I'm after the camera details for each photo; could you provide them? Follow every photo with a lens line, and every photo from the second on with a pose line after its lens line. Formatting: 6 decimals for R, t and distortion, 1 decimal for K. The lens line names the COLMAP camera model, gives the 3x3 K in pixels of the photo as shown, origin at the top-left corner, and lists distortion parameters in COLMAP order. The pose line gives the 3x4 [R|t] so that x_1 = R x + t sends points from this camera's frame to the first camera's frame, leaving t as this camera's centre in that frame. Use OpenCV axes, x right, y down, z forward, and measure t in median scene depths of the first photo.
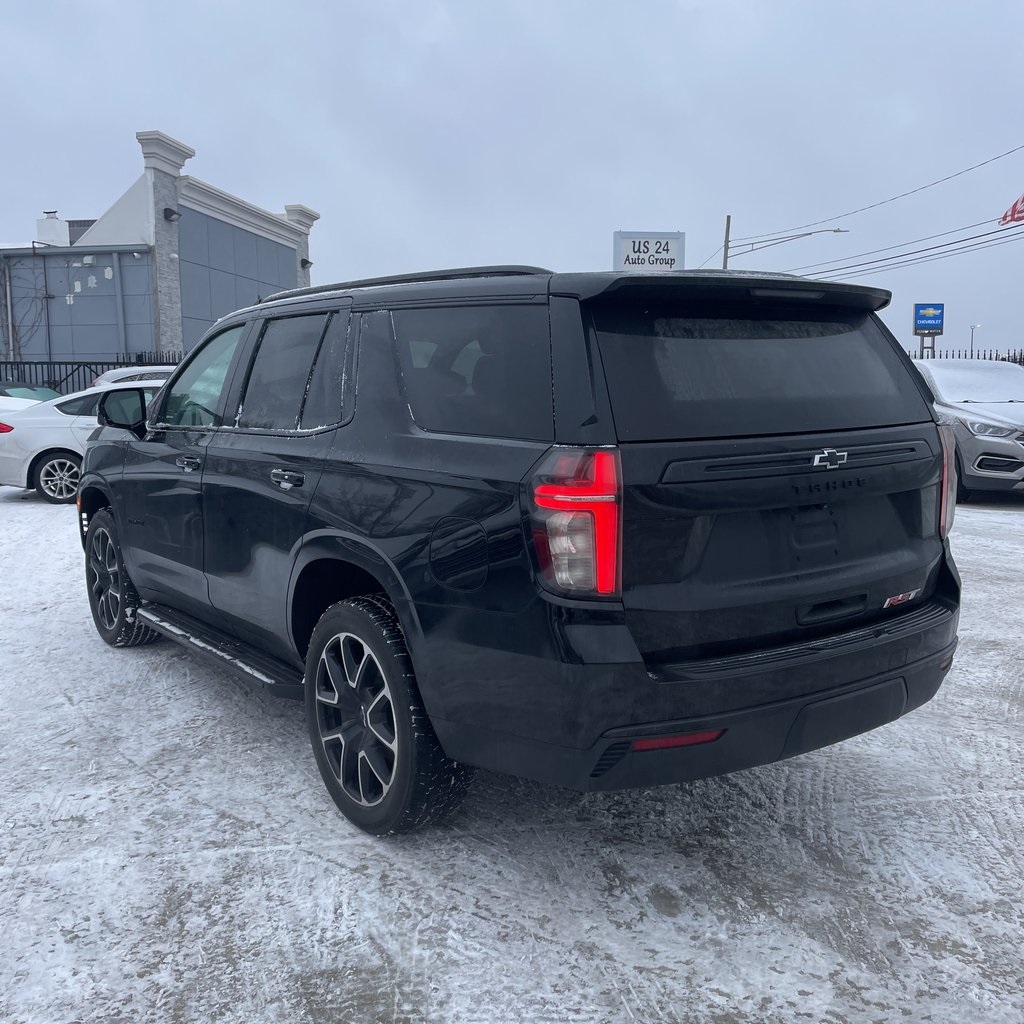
lens RADIAL K [[1033.3, 0, 507.0], [0, 1033.3, 504.6], [0, 0, 1]] dist [0.046550, 0.000000]
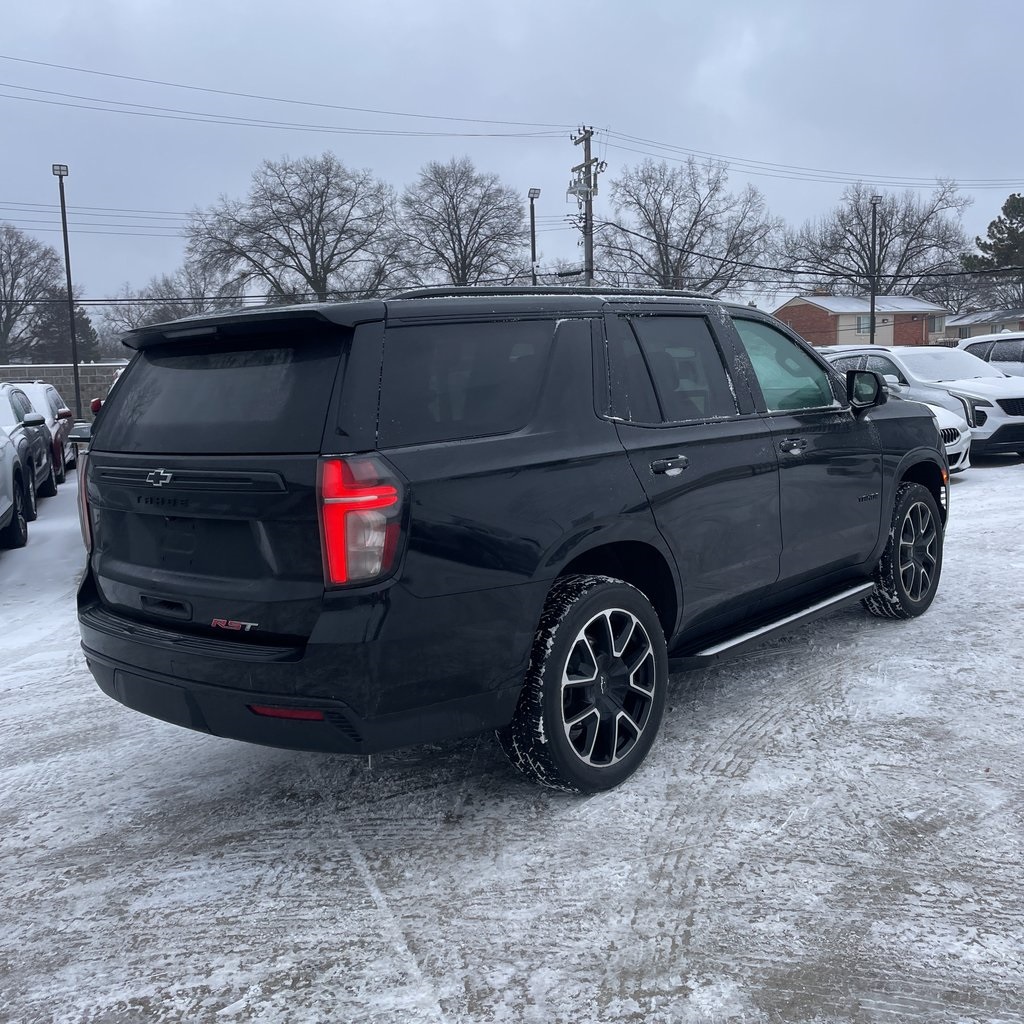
lens RADIAL K [[1033.3, 0, 530.9], [0, 1033.3, 505.7], [0, 0, 1]] dist [0.046550, 0.000000]
pose [[0.221799, 0.122869, -0.967320, 1.363748], [-0.072306, 0.991371, 0.109344, -0.151312], [0.972408, 0.045691, 0.228769, 1.015901]]
